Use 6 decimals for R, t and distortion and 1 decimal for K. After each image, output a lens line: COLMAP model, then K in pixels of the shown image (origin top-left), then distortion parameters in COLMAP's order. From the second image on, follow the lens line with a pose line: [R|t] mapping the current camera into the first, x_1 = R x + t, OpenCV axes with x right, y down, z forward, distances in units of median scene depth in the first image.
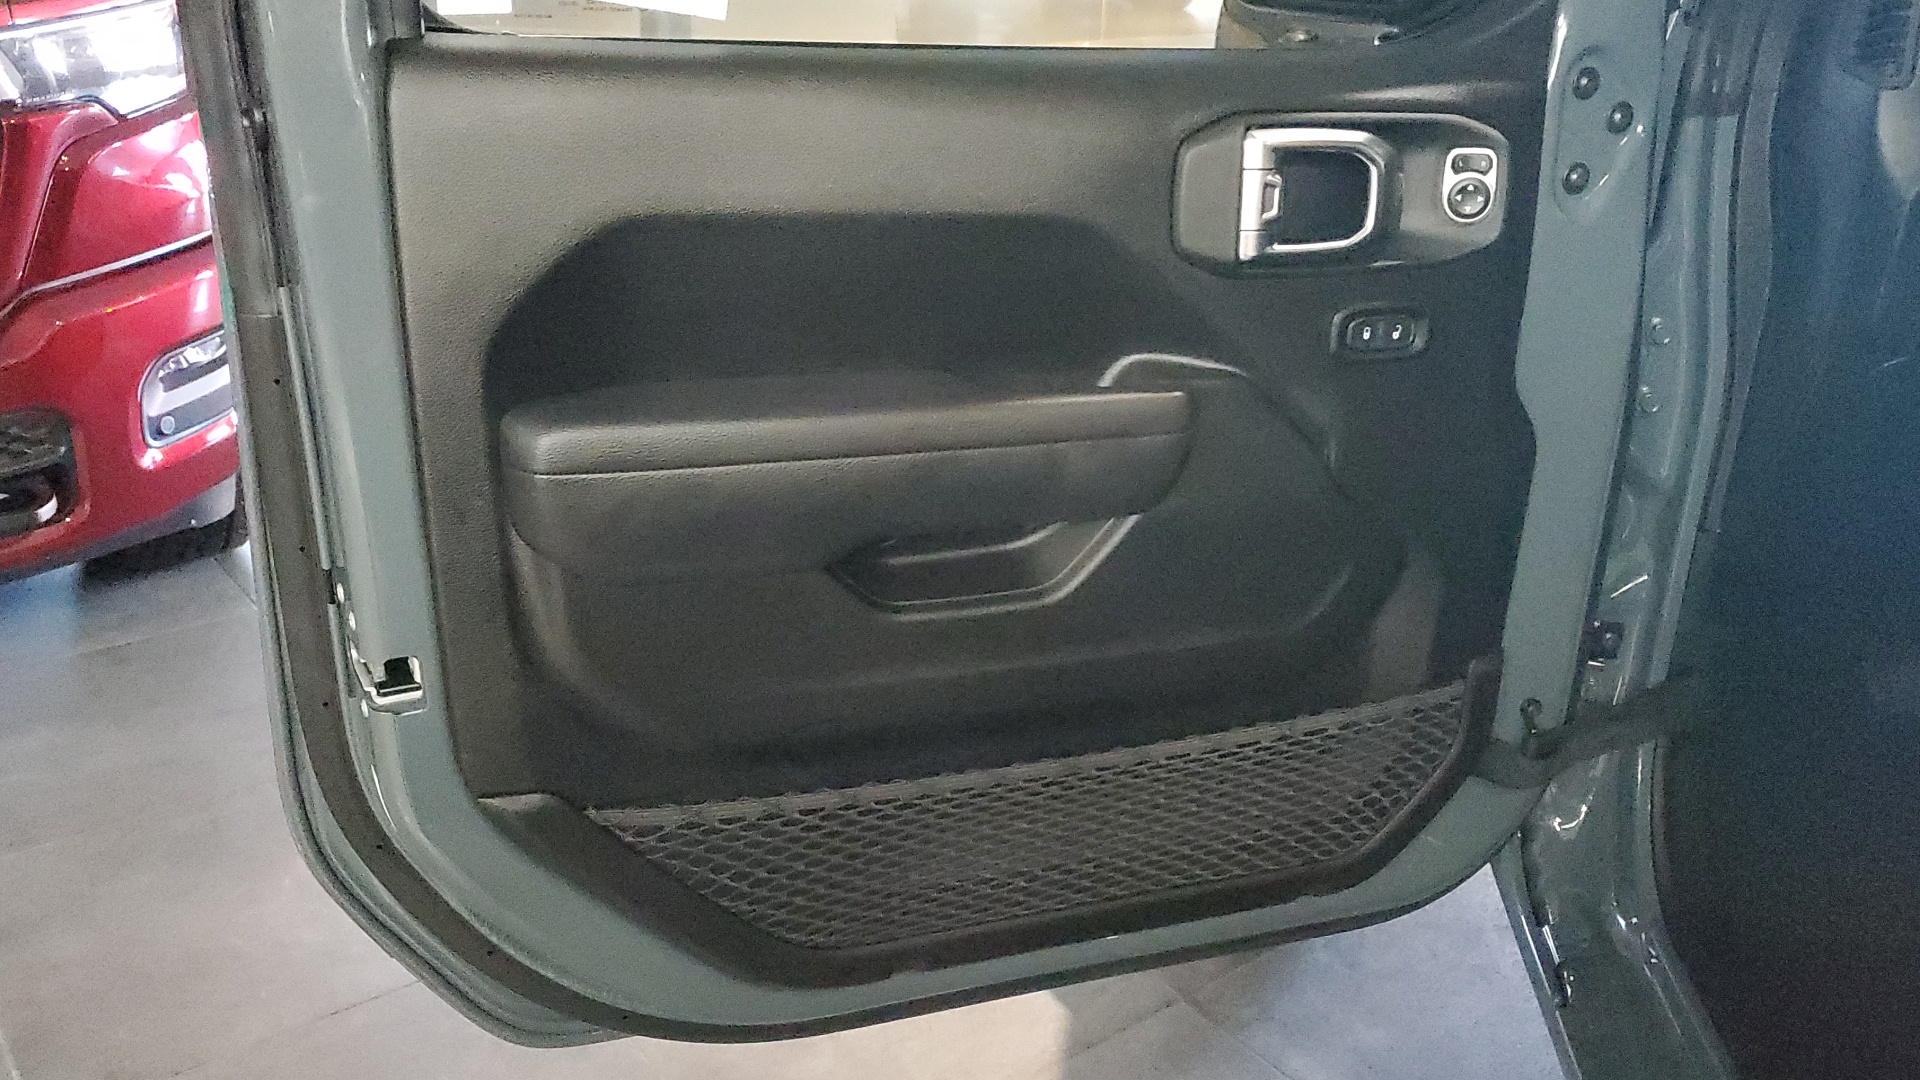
lens RADIAL K [[1593.9, 0, 960.0], [0, 1593.9, 540.0], [0, 0, 1]] dist [-0.049599, 0.007804]
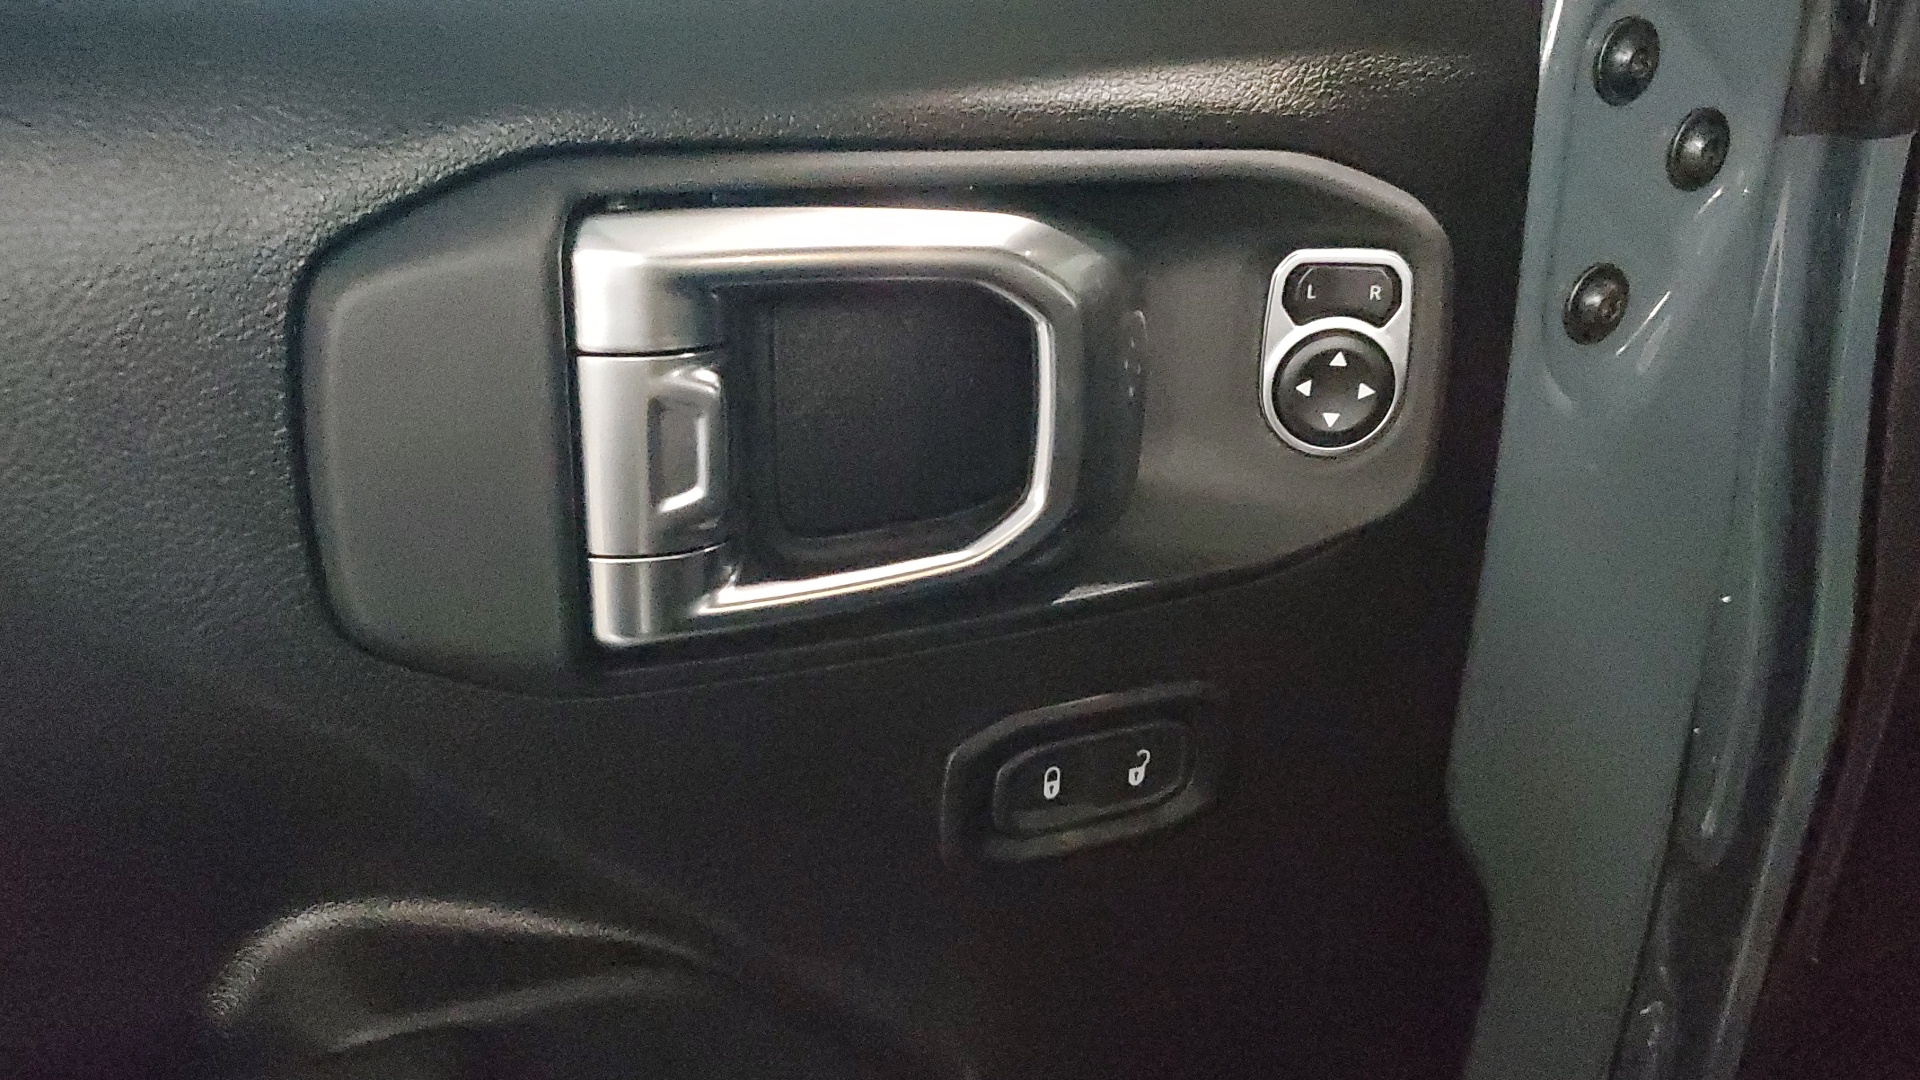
lens RADIAL K [[1528.3, 0, 958.0], [0, 1528.3, 591.1], [0, 0, 1]] dist [0.050979, -0.009431]
pose [[0.996857, -0.024513, 0.075340, 0.211147], [0.022763, 0.999453, 0.024005, -0.181730], [-0.075887, -0.022215, 0.996869, 0.664363]]
